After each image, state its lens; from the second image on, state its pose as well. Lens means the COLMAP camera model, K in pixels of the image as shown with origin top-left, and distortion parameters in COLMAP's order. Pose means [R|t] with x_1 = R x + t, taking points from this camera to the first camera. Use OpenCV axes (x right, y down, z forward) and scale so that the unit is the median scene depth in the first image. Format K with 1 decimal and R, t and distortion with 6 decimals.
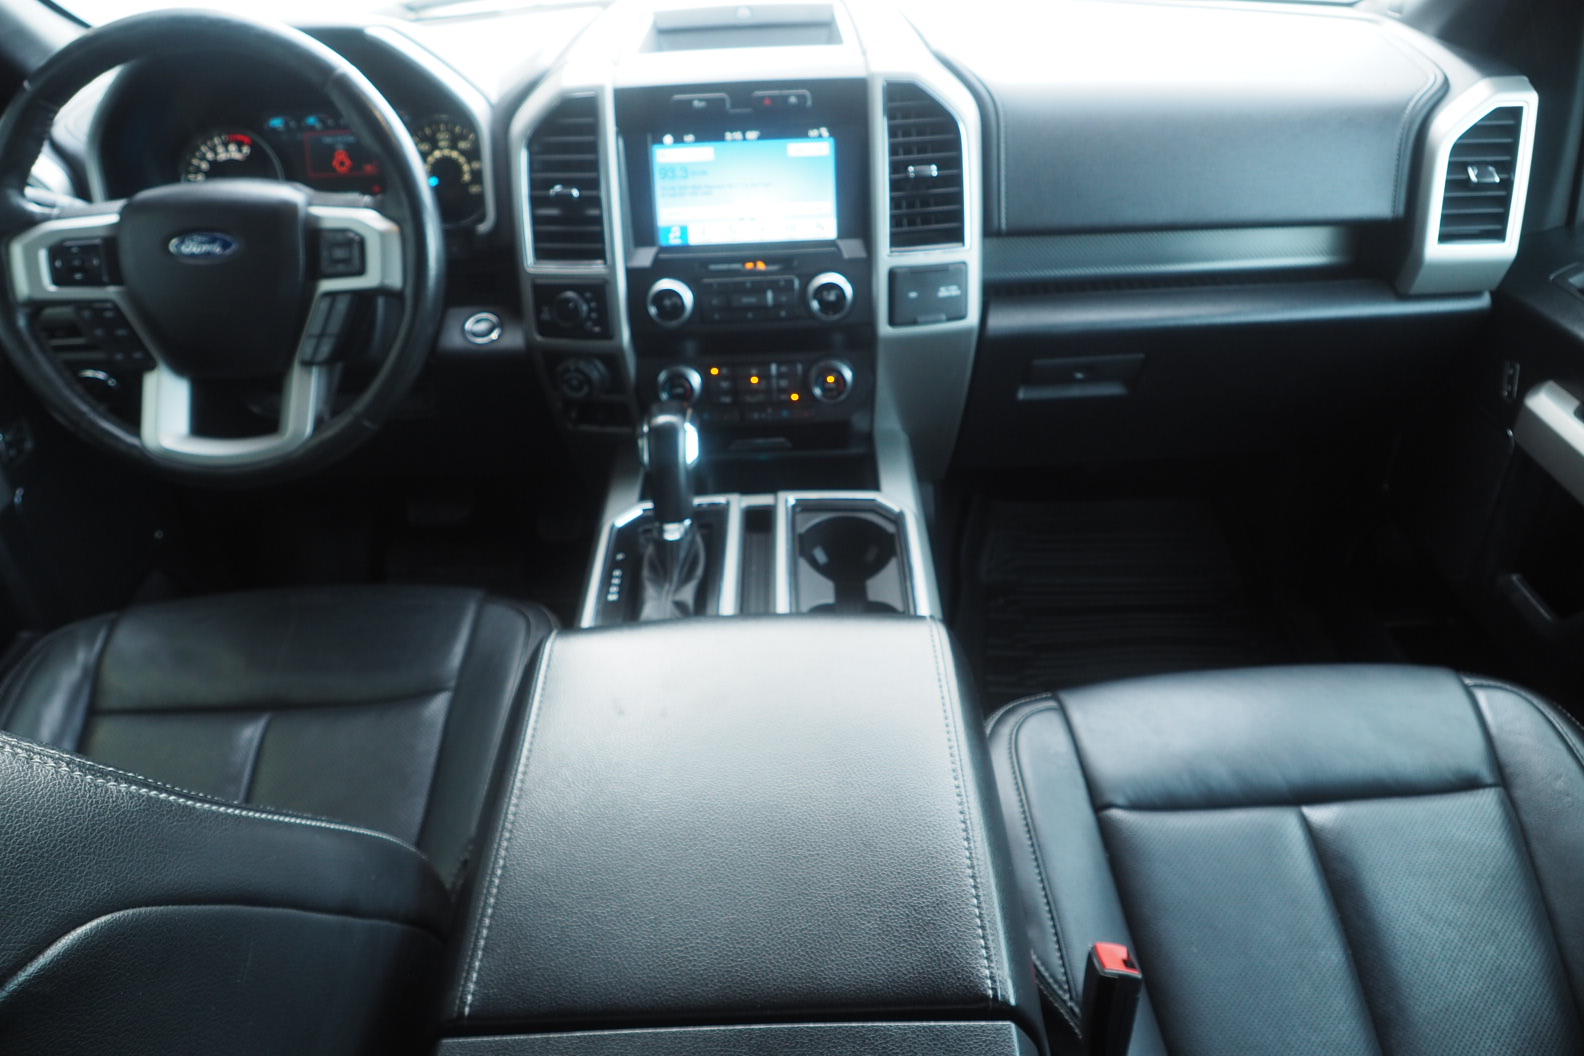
lens RADIAL K [[1117.2, 0, 792.3], [0, 1117.2, 542.4], [0, 0, 1]] dist [-0.038172, -0.005444]
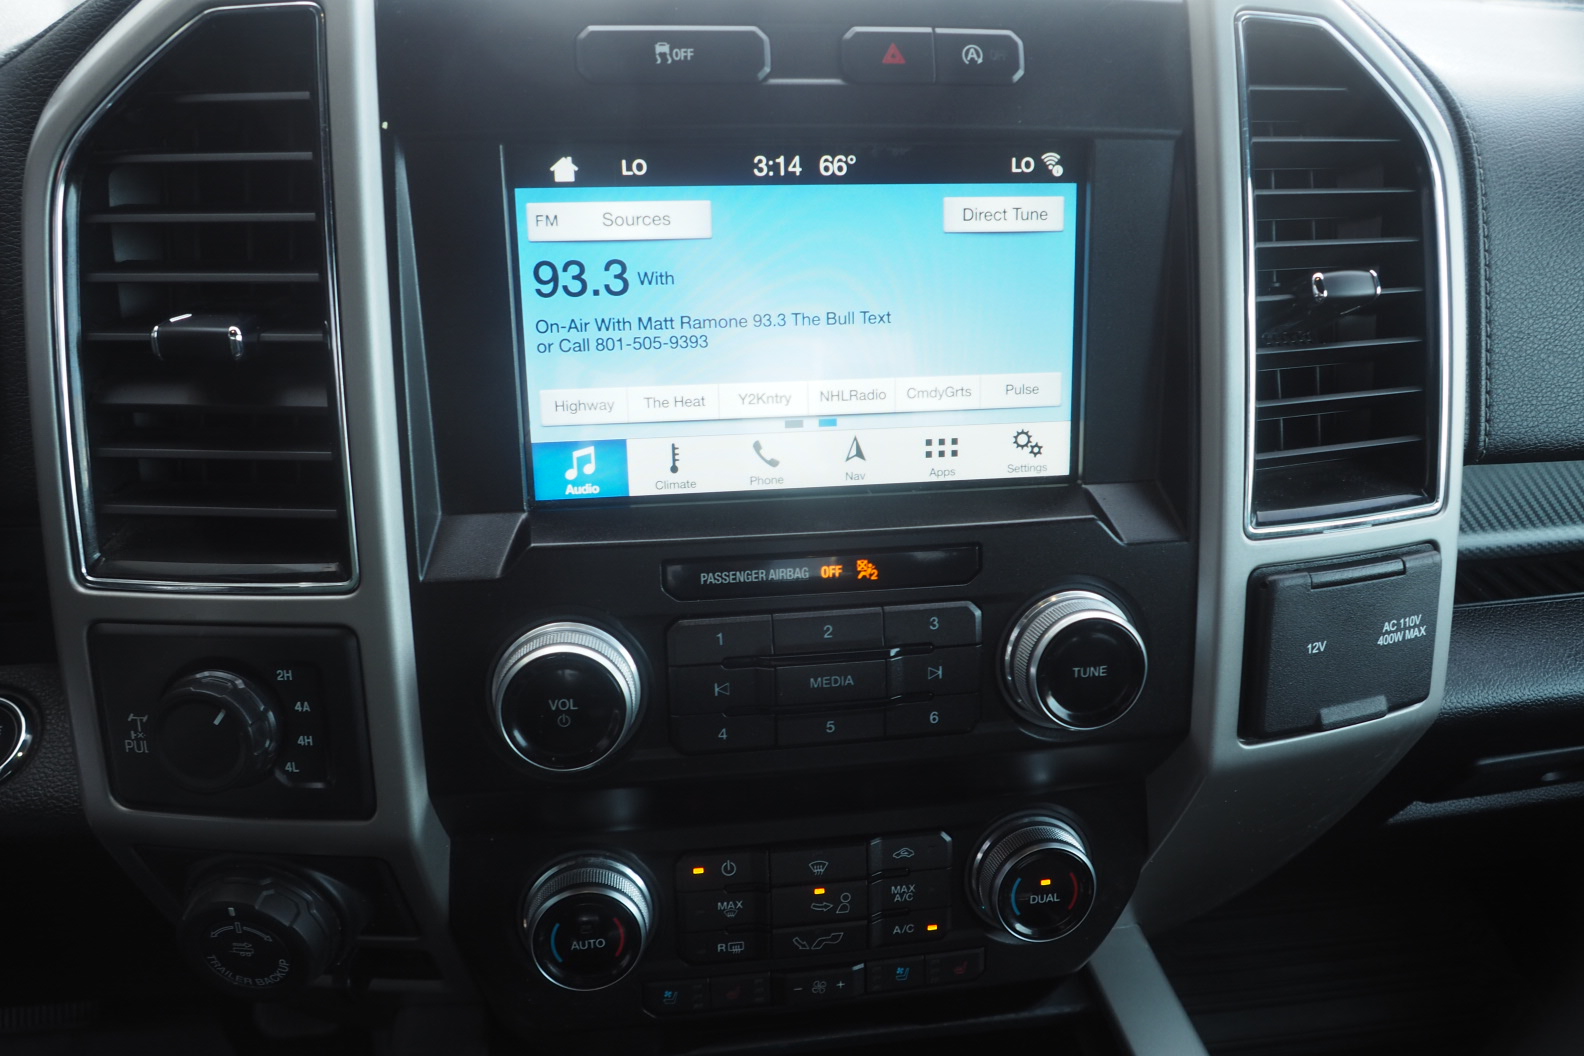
lens RADIAL K [[1117.2, 0, 782.4], [0, 1117.2, 520.3], [0, 0, 1]] dist [-0.038172, -0.005444]
pose [[0.990603, -0.011448, 0.136288, -0.093207], [0.032996, 0.987060, -0.156923, -0.212929], [-0.132728, 0.159945, 0.978162, 0.693483]]
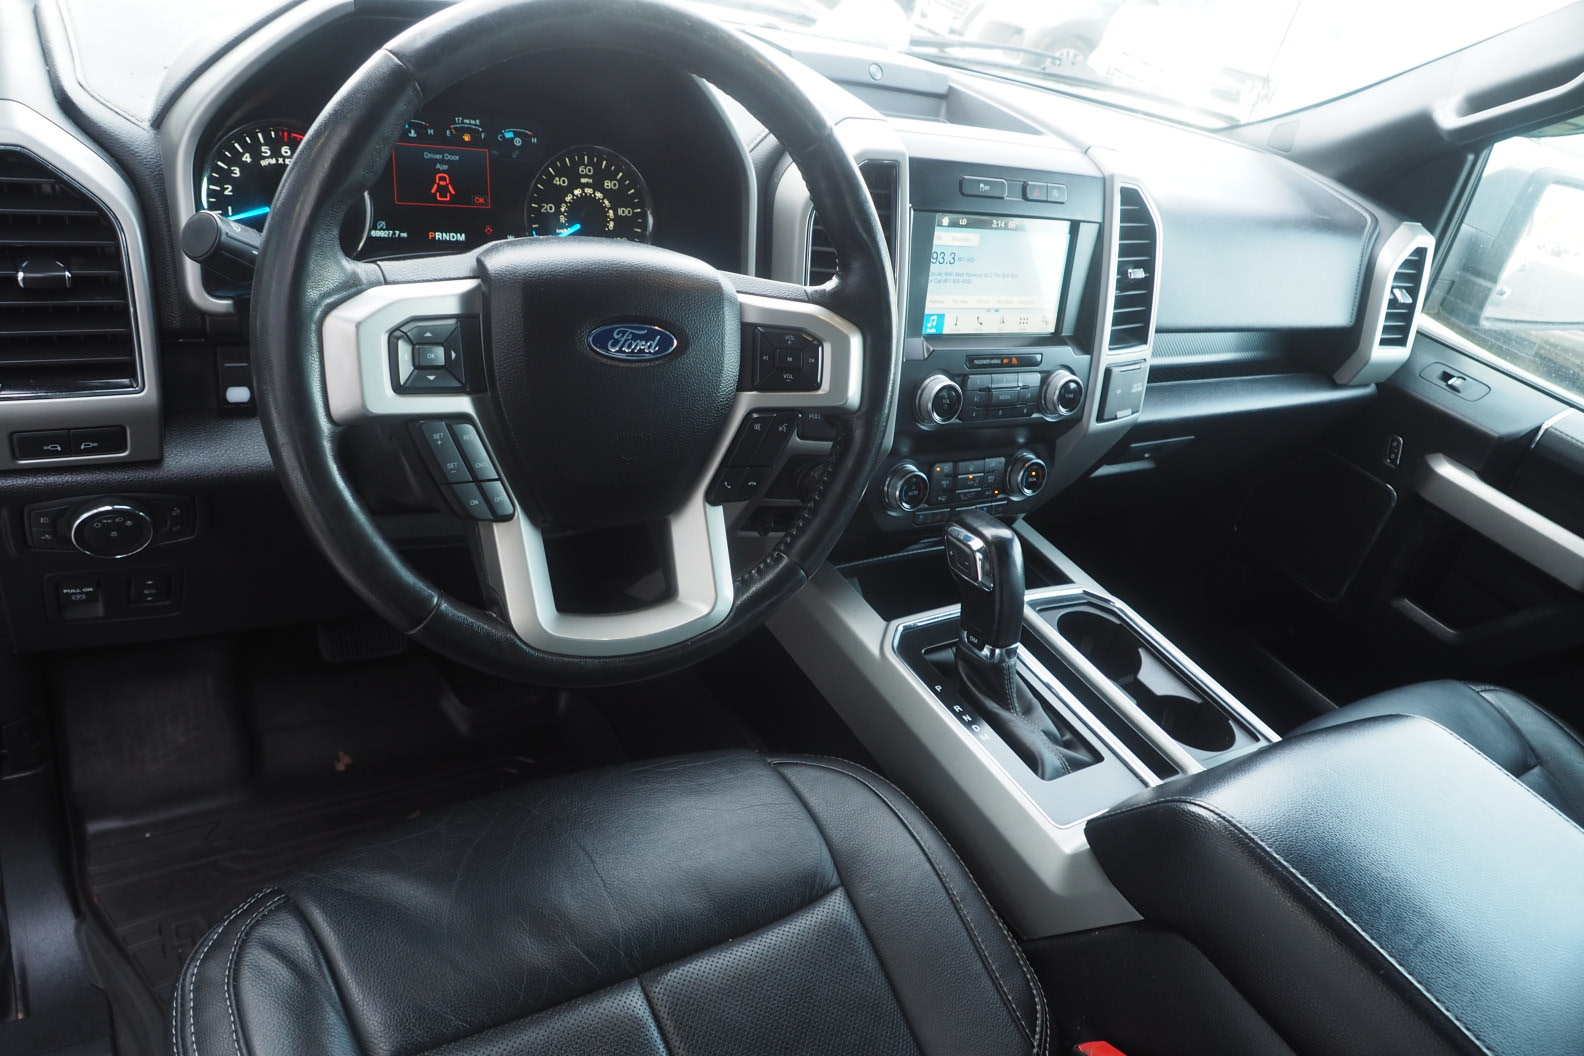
lens RADIAL K [[1117.2, 0, 791.6], [0, 1117.2, 534.2], [0, 0, 1]] dist [-0.038172, -0.005444]
pose [[0.832627, -0.069946, 0.549399, -0.714375], [0.071970, 0.997246, 0.017891, -0.131345], [-0.549137, 0.024643, 0.835369, 0.313053]]
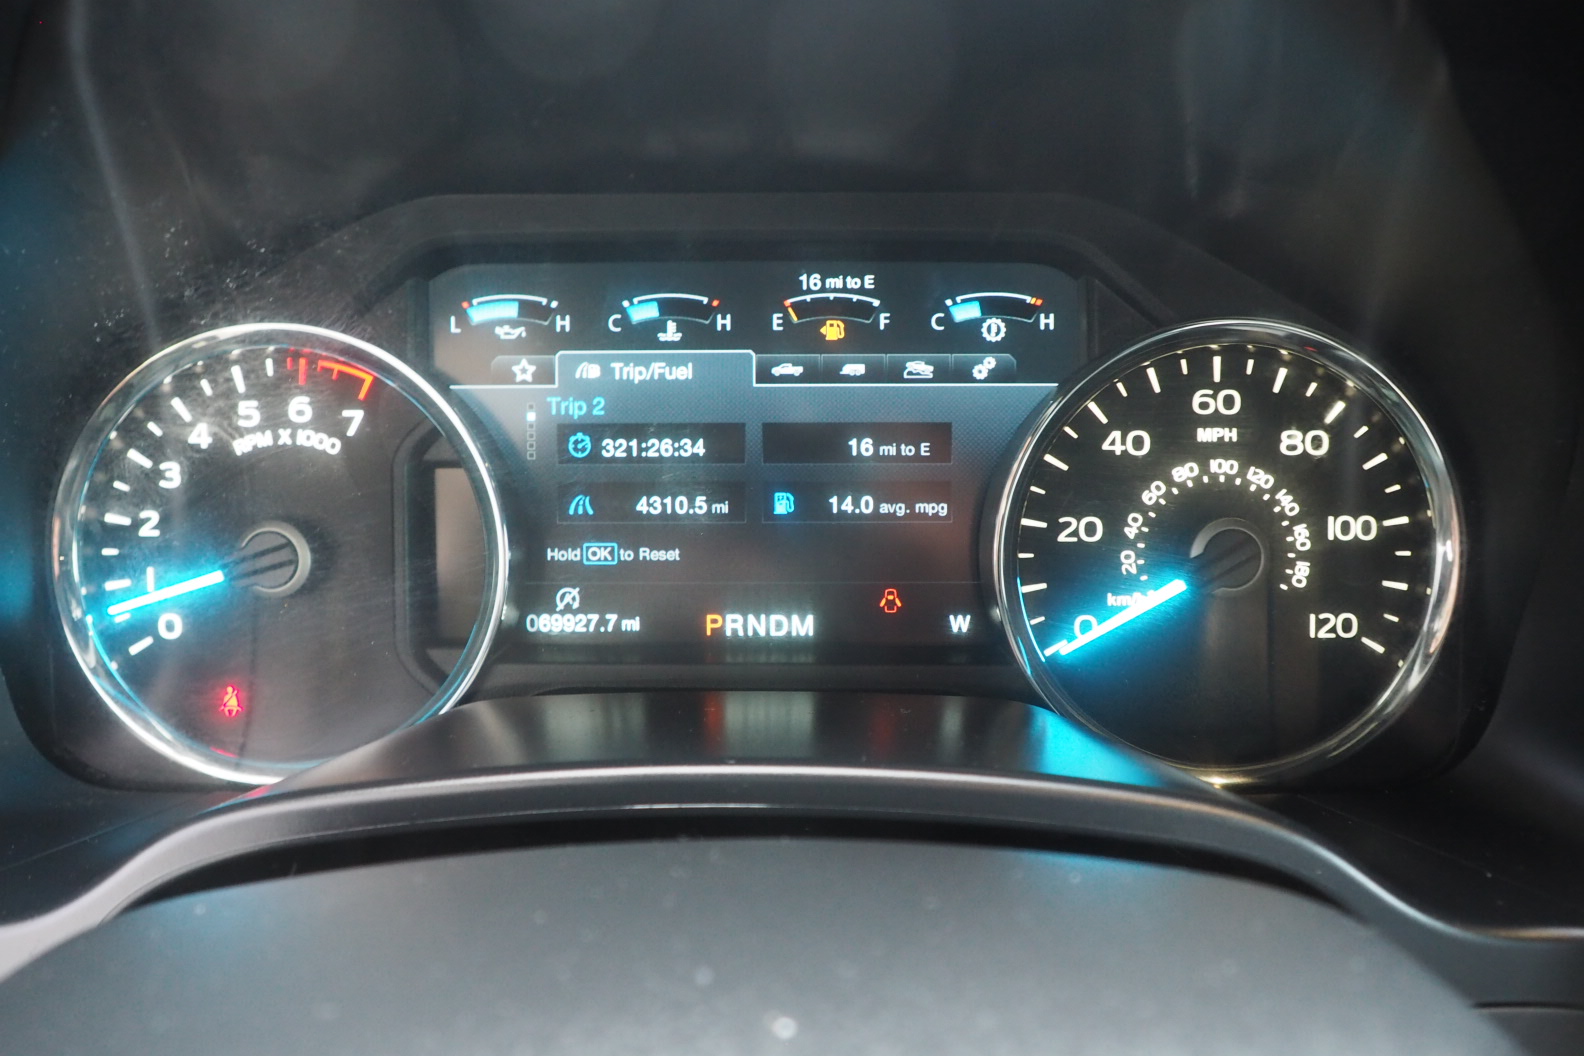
lens RADIAL K [[1117.2, 0, 802.9], [0, 1117.2, 531.2], [0, 0, 1]] dist [-0.038172, -0.005444]
pose [[0.999451, 0.032939, -0.003492, -0.448137], [-0.033031, 0.983235, -0.179326, -0.329708], [-0.002474, 0.179343, 0.983783, 0.864307]]
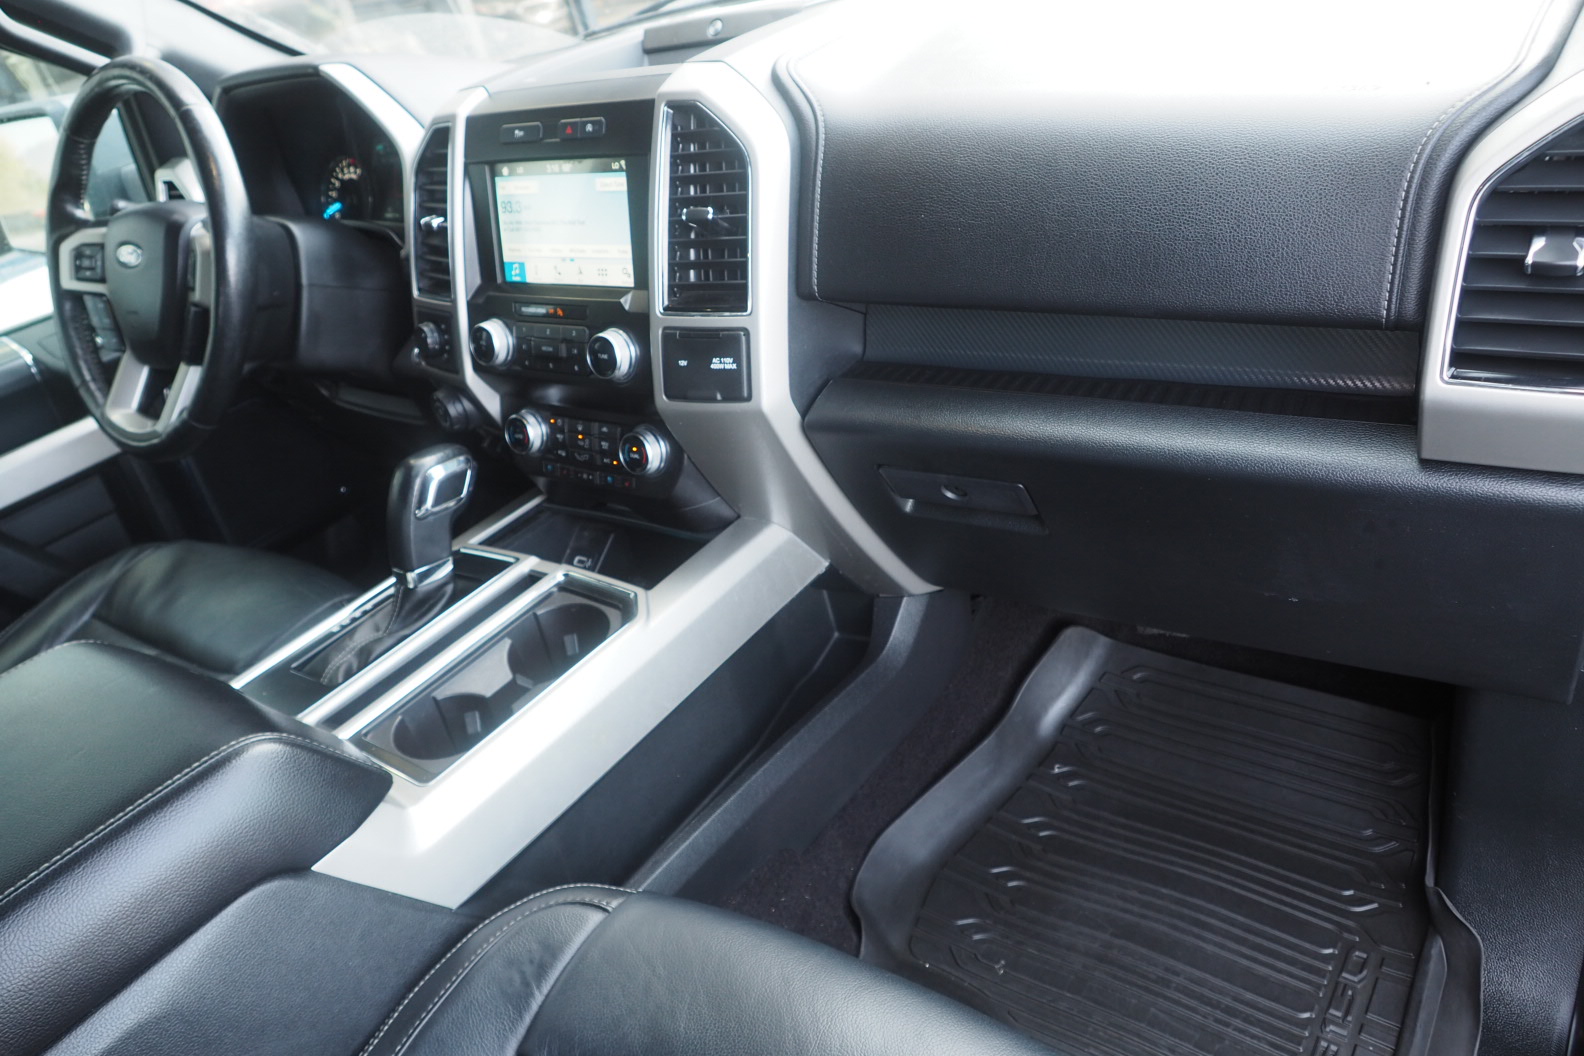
lens RADIAL K [[1117.2, 0, 791.7], [0, 1117.2, 526.8], [0, 0, 1]] dist [-0.038172, -0.005444]
pose [[0.793010, 0.196130, -0.576773, 0.664703], [-0.200465, 0.978044, 0.056961, -0.167547], [0.575281, 0.070452, 0.814916, 0.388790]]
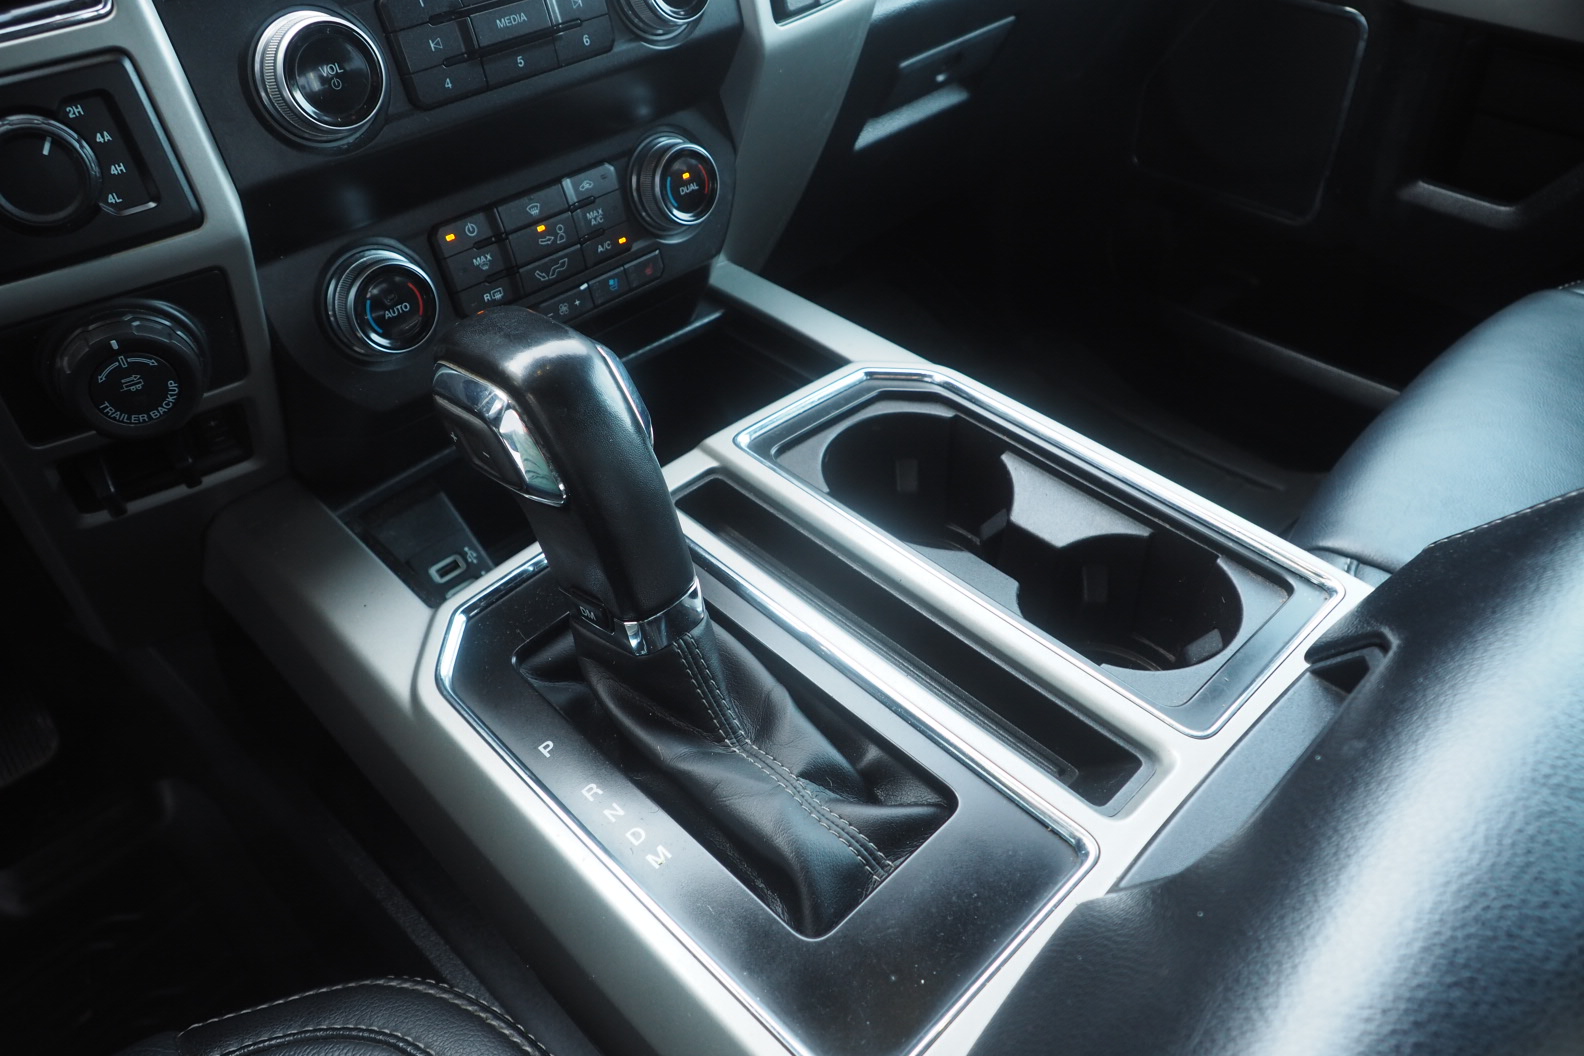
lens RADIAL K [[1117.2, 0, 785.5], [0, 1117.2, 541.9], [0, 0, 1]] dist [-0.038172, -0.005444]
pose [[0.730808, -0.443548, 0.518830, -0.253429], [0.390770, 0.895080, 0.214779, -0.097148], [-0.559660, 0.045781, 0.827457, 0.627609]]
